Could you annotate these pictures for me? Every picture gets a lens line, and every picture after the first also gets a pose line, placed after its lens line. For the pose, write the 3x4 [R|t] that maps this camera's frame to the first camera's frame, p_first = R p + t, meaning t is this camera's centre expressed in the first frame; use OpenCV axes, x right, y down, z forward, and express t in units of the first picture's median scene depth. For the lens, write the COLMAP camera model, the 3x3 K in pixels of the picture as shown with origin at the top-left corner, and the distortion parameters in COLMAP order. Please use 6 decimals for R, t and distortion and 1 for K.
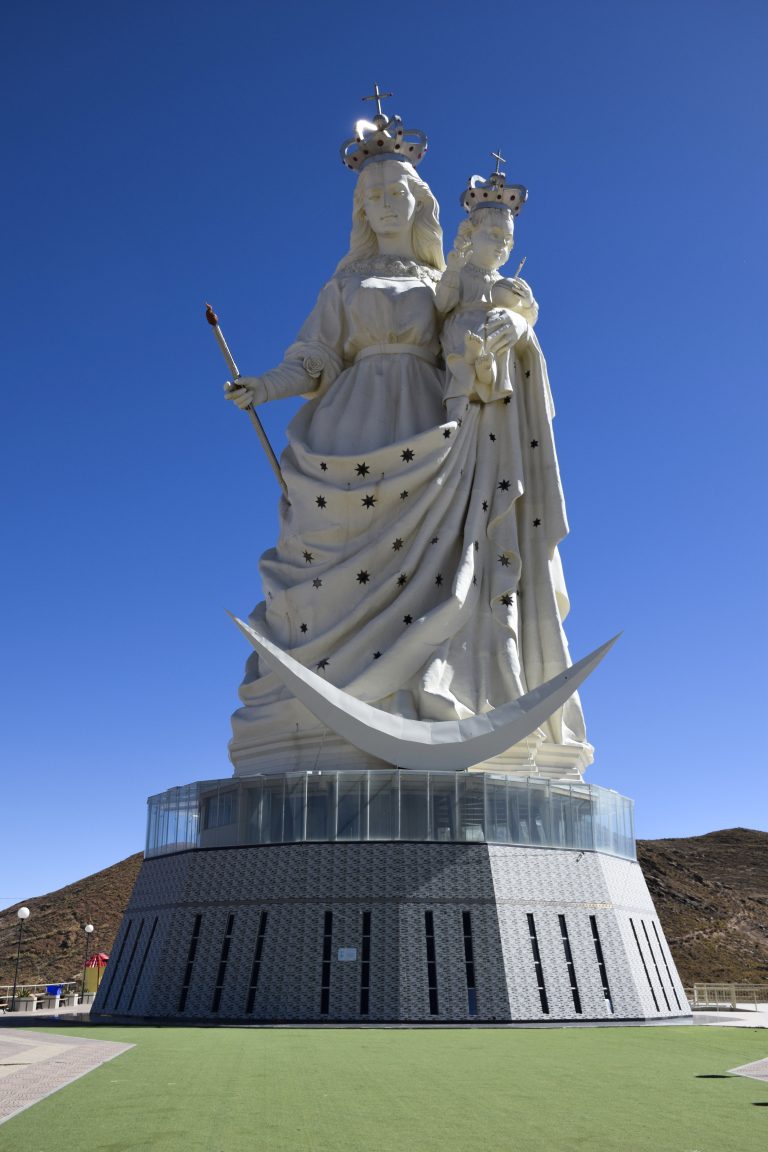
lens RADIAL K [[1118.7, 0, 384.0], [0, 1118.7, 576.0], [0, 0, 1]] dist [0.003536, 0.002702]
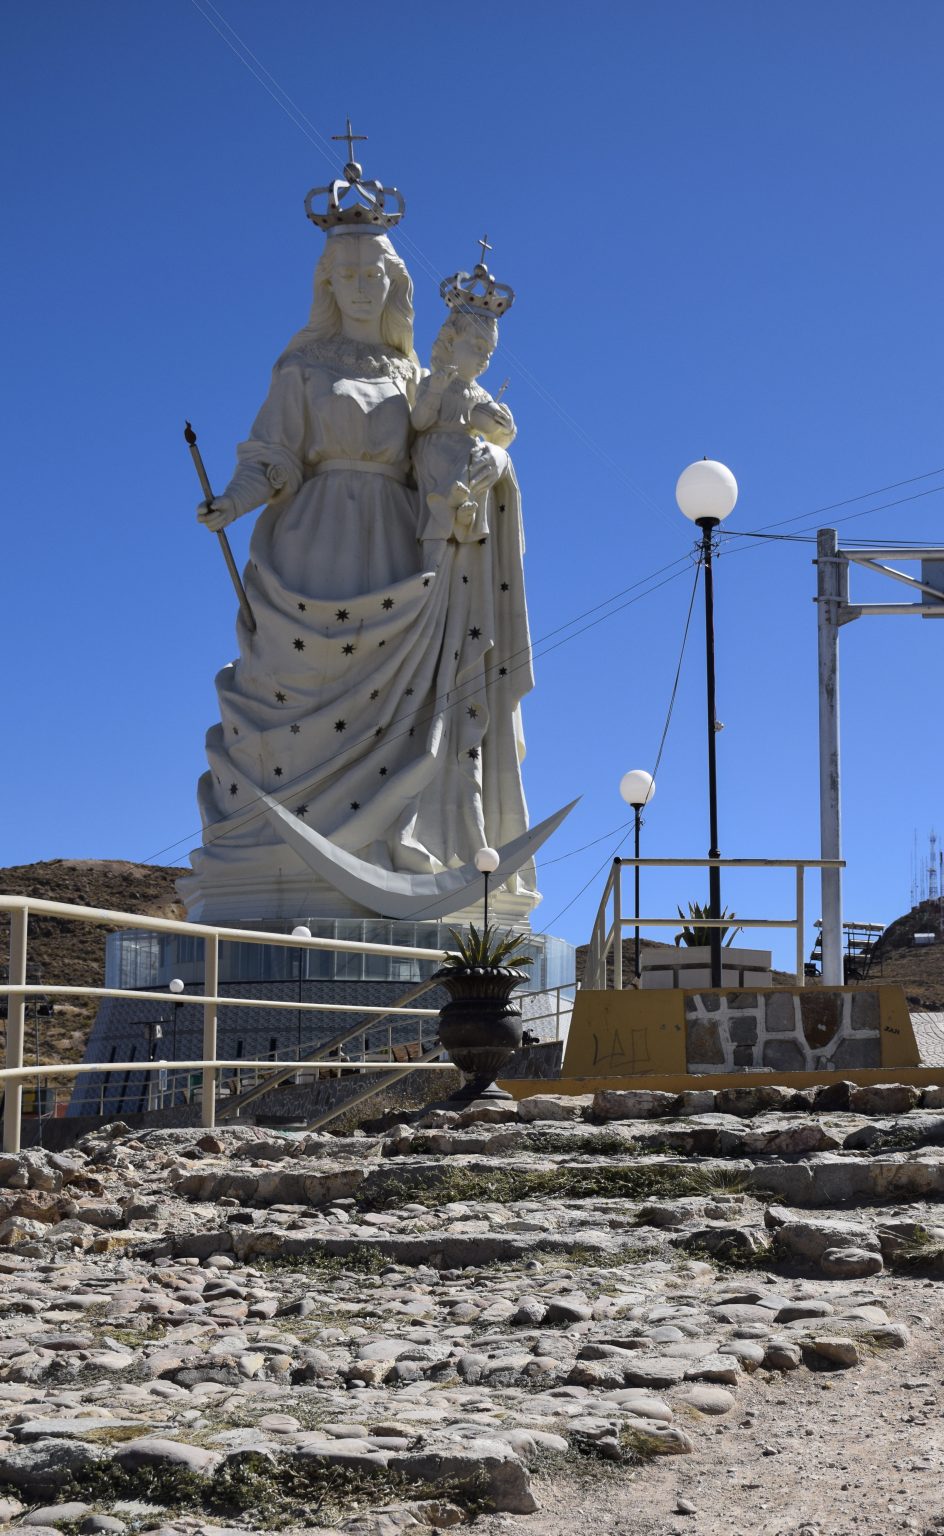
lens RADIAL K [[2750.0, 0, 473.4], [0, 2750.0, 803.4], [0, 0, 1]] dist [0.419093, -0.006409]
pose [[0.968267, 0.041710, 0.246413, -0.498860], [-0.087825, 0.979877, 0.179242, -0.376780], [-0.233978, -0.195195, 0.952446, -1.386887]]
